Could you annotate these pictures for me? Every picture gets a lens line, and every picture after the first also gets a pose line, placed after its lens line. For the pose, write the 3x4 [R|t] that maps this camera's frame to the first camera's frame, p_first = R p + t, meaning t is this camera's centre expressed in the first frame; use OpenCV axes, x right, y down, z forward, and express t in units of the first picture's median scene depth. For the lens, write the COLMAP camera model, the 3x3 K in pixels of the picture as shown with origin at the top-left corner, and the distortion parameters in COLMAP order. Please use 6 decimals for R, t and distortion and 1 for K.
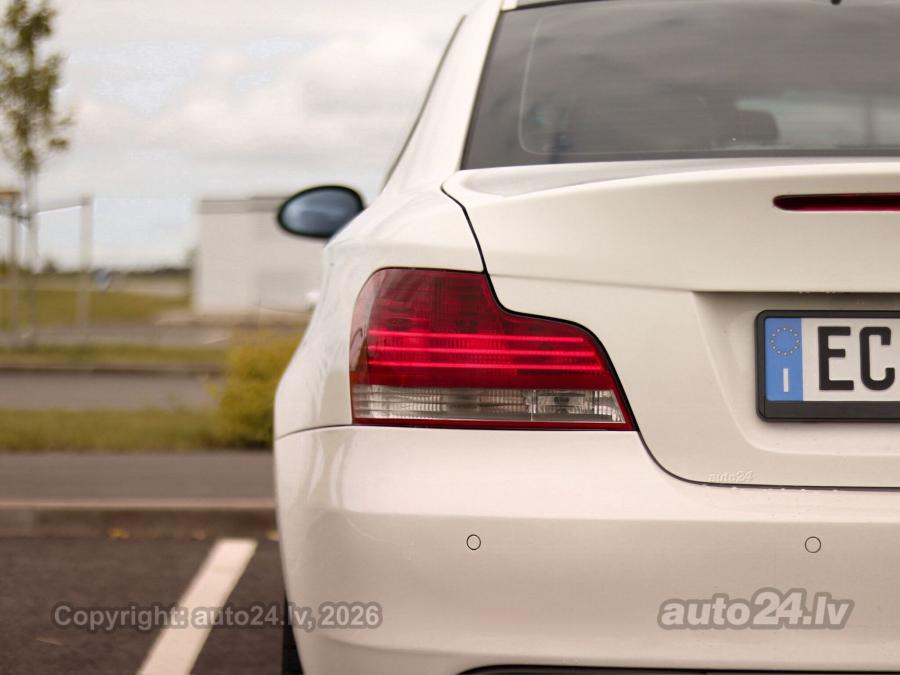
lens RADIAL K [[2427.1, 0, 450.0], [0, 2427.1, 337.5], [0, 0, 1]] dist [-0.105561, 0.327599]
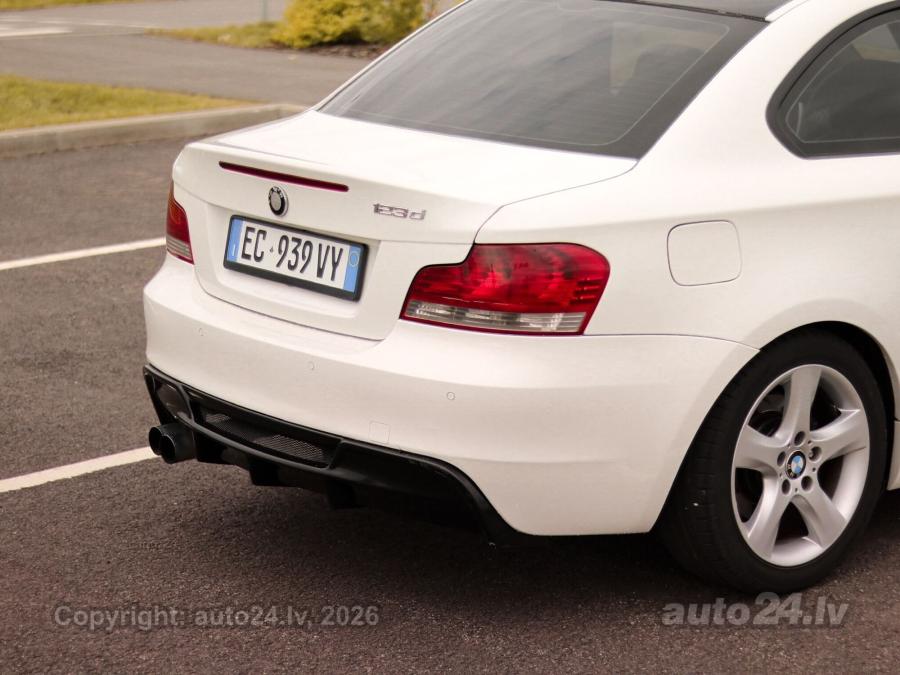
lens RADIAL K [[2427.1, 0, 450.0], [0, 2427.1, 337.5], [0, 0, 1]] dist [-0.105561, 0.327599]
pose [[0.629977, 0.159719, -0.760012, 1.771632], [-0.014775, 0.980911, 0.193895, -0.301251], [0.776473, -0.110920, 0.620311, -0.127034]]
